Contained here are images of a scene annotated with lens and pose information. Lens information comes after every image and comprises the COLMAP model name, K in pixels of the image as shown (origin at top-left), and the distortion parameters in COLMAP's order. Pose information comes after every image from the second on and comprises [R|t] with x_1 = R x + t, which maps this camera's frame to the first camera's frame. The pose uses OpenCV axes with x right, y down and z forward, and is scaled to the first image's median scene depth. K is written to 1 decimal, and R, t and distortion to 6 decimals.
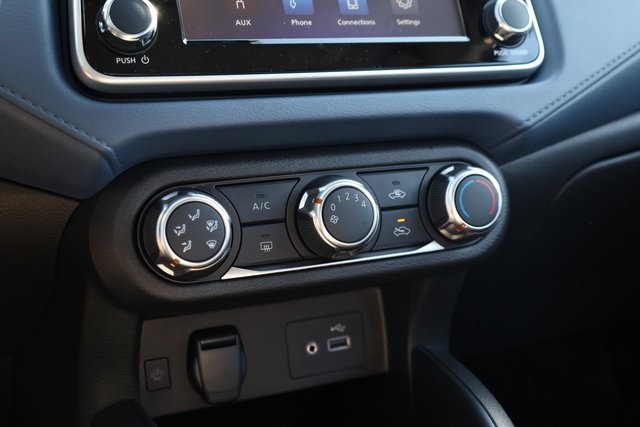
lens RADIAL K [[816.5, 0, 320.0], [0, 816.5, 213.5], [0, 0, 1]] dist [-0.011214, 0.050084]
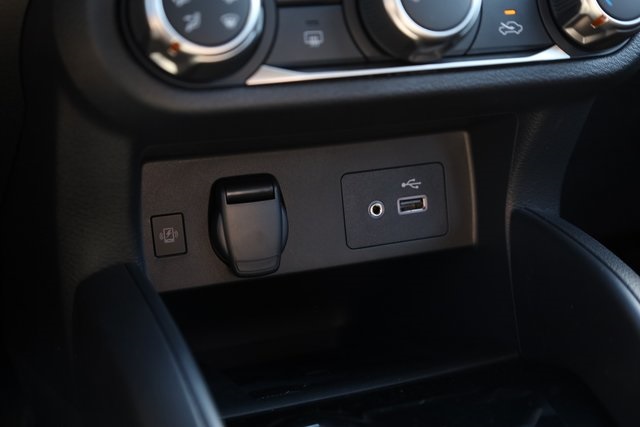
lens RADIAL K [[816.5, 0, 320.0], [0, 816.5, 213.5], [0, 0, 1]] dist [-0.011214, 0.050084]
pose [[0.997522, 0.010843, -0.069510, -0.010498], [-0.004185, 0.995448, 0.095213, 0.110038], [0.070226, -0.094686, 0.993027, 0.282971]]
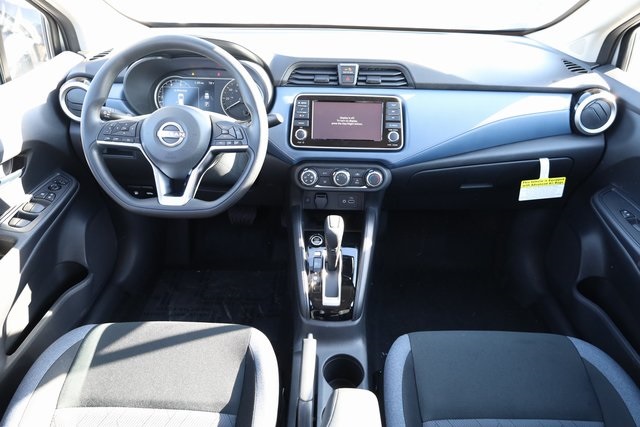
lens RADIAL K [[407.6, 0, 320.0], [0, 407.6, 213.5], [0, 0, 1]] dist [-0.002130, -0.000699]
pose [[0.901856, 0.235989, -0.361892, 0.753562], [-0.119110, 0.940988, 0.316787, -0.495723], [0.415294, -0.242592, 0.876744, -1.074134]]
